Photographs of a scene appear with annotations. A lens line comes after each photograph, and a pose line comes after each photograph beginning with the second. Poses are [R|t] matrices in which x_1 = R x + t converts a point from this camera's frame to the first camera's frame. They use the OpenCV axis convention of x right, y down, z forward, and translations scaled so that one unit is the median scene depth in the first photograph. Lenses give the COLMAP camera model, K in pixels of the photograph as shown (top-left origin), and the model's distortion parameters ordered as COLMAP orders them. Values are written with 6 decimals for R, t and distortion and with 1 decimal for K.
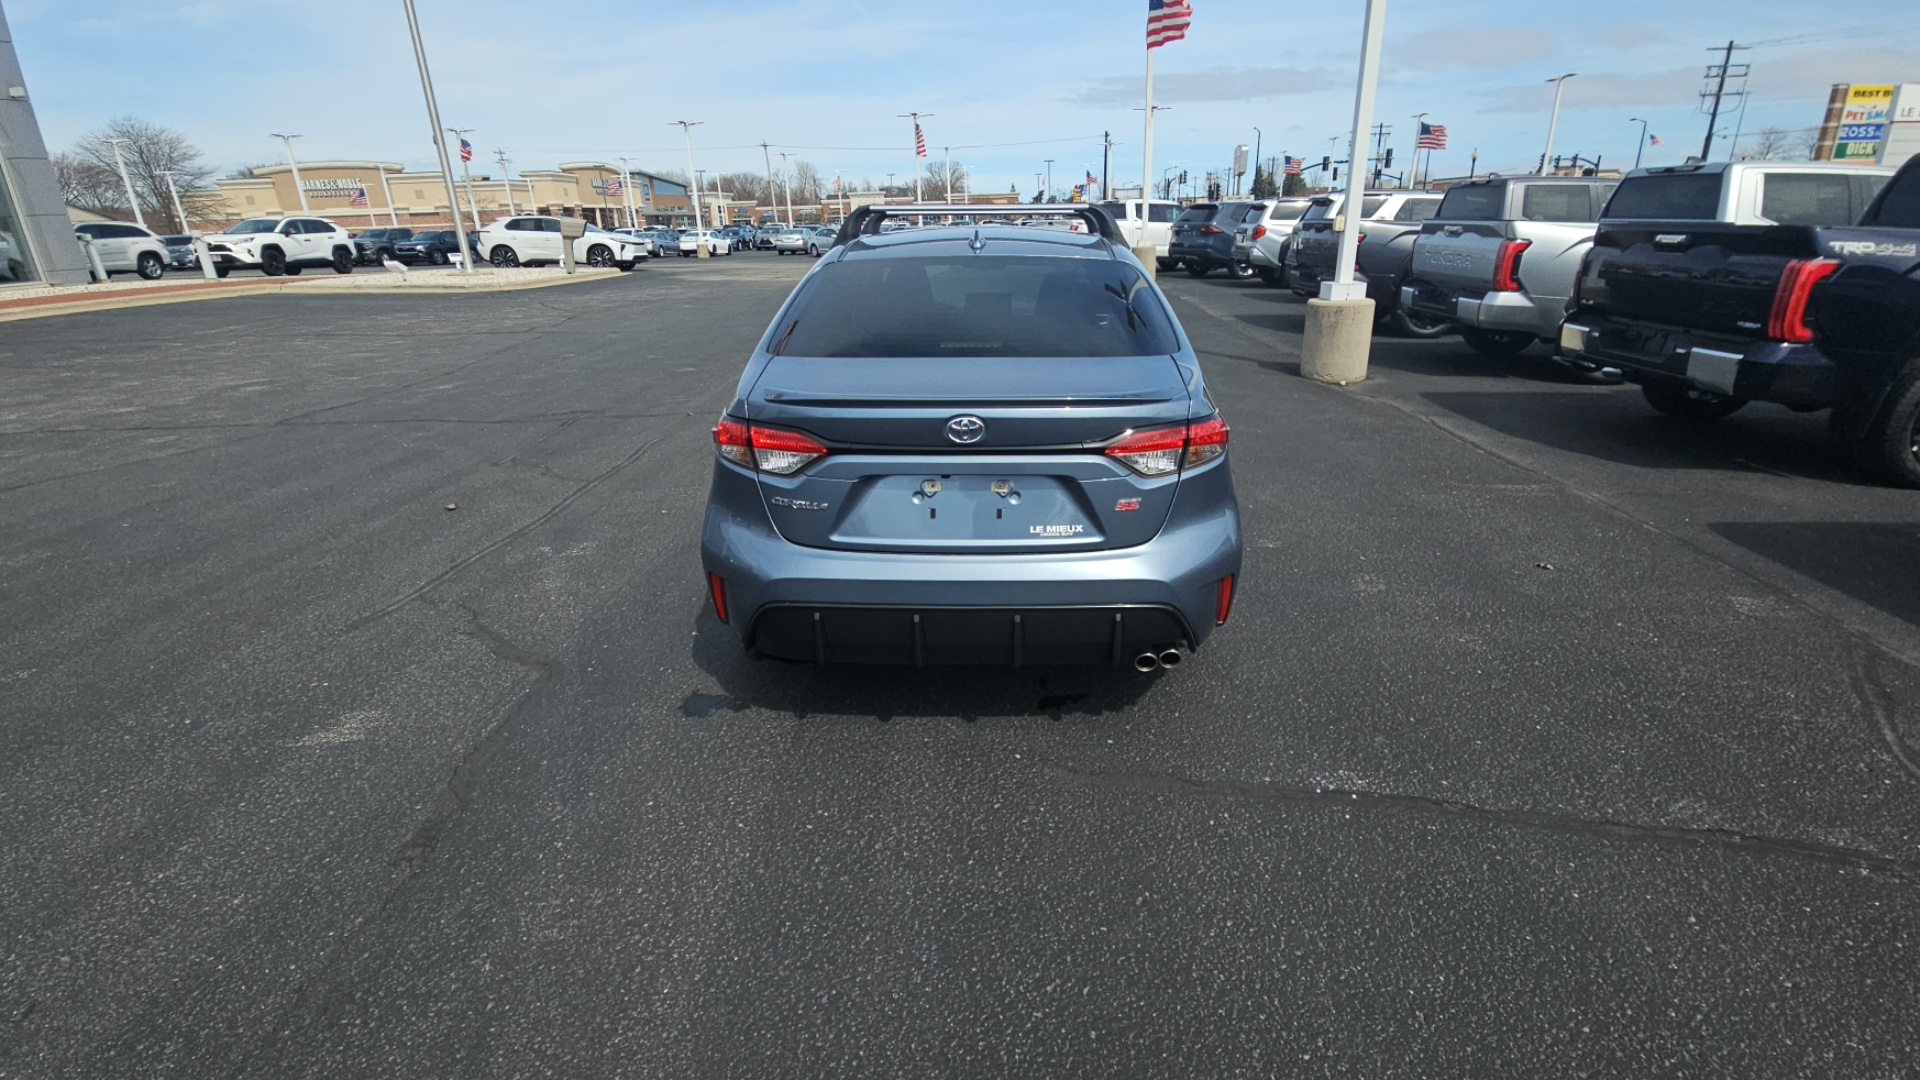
lens RADIAL K [[856.1, 0, 979.6], [0, 856.1, 545.8], [0, 0, 1]] dist [0.006939, -0.006210]
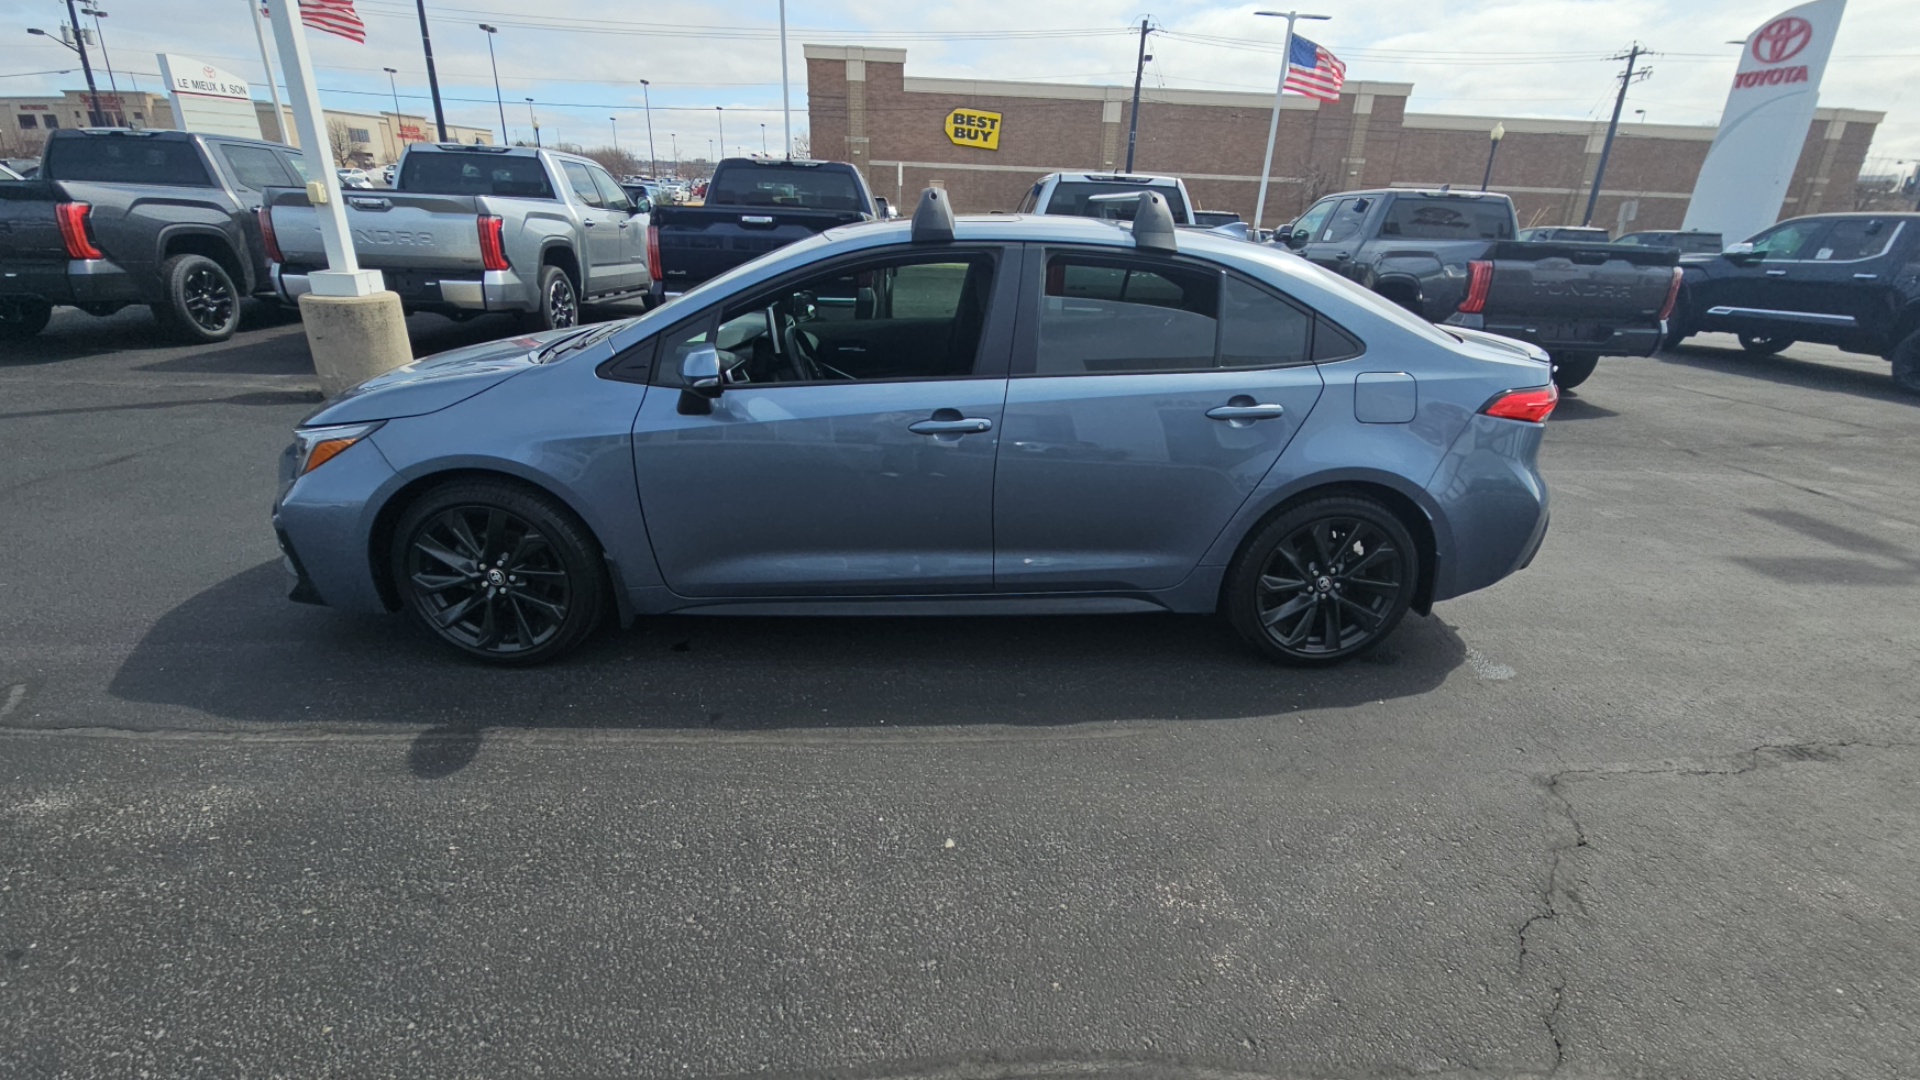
lens RADIAL K [[847.1, 0, 978.5], [0, 847.1, 554.3], [0, 0, 1]] dist [0.007746, -0.008135]
pose [[-0.091562, -0.368644, 0.925050, -0.427047], [0.322886, 0.867772, 0.377778, -0.197656], [-0.941998, 0.333276, 0.039575, 0.538447]]
